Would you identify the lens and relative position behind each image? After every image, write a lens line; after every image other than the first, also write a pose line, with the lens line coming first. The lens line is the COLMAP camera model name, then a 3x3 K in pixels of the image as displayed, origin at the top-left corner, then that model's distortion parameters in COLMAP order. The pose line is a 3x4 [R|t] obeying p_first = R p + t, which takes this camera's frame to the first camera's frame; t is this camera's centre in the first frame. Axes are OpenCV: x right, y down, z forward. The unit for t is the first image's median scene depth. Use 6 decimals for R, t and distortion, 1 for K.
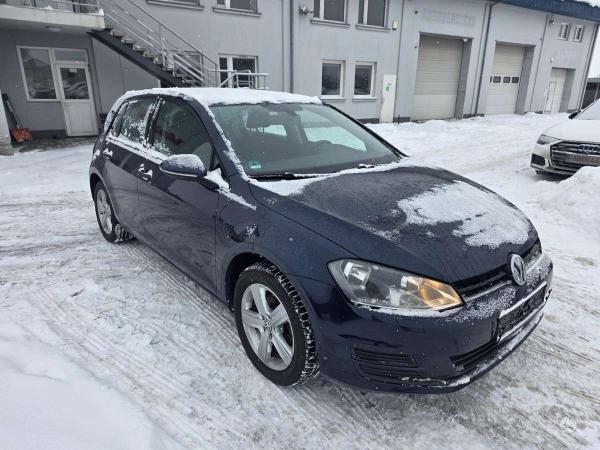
lens RADIAL K [[401.6, 0, 297.5], [0, 401.6, 223.5], [0, 0, 1]] dist [0.057192, -0.036575]
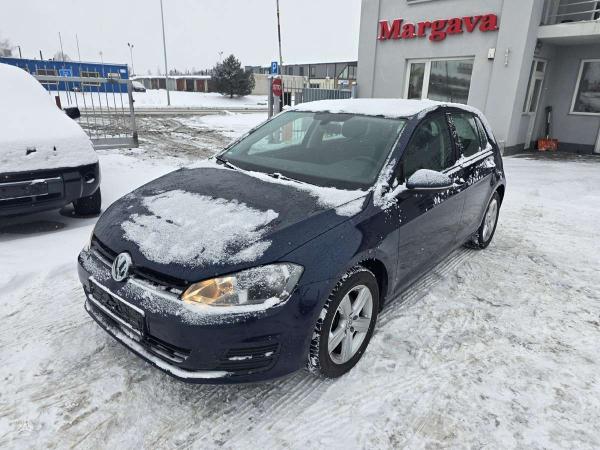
lens RADIAL K [[401.6, 0, 297.5], [0, 401.6, 223.5], [0, 0, 1]] dist [0.057192, -0.036575]
pose [[0.167343, 0.306675, -0.936988, 1.427915], [-0.335154, 0.911484, 0.238470, -0.359175], [0.927183, 0.274129, 0.255314, 1.018299]]
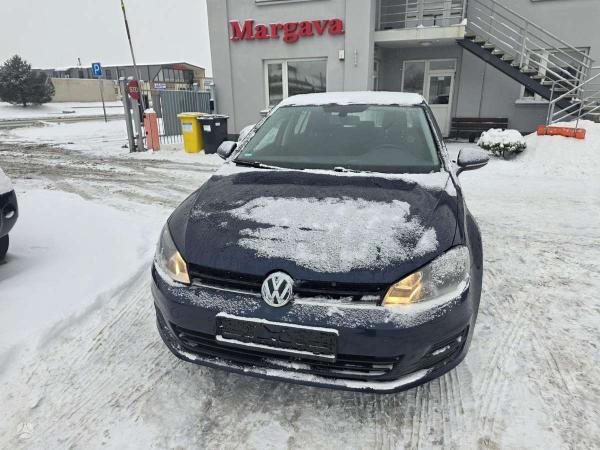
lens RADIAL K [[403.7, 0, 303.2], [0, 403.7, 225.3], [0, 0, 1]] dist [0.059822, -0.043803]
pose [[0.572431, 0.238637, -0.784459, 1.124701], [-0.246359, 0.962563, 0.113046, -0.125532], [0.782068, 0.128547, 0.609791, 0.435484]]
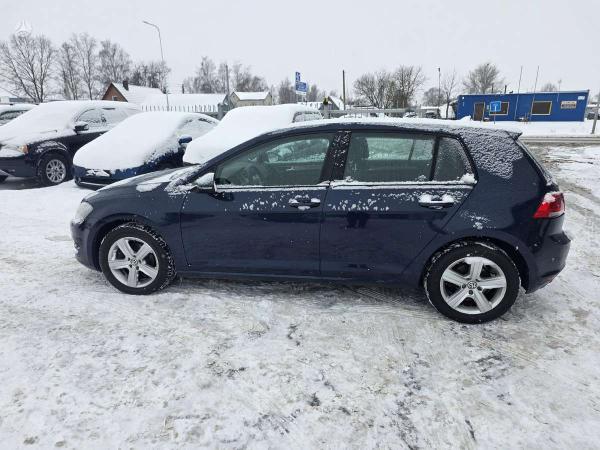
lens RADIAL K [[401.6, 0, 297.5], [0, 401.6, 223.5], [0, 0, 1]] dist [0.057192, -0.036575]
pose [[-0.772660, 0.160888, -0.614095, 1.000069], [-0.201801, 0.854925, 0.477891, -0.940528], [0.601891, 0.493172, -0.628099, 2.804430]]
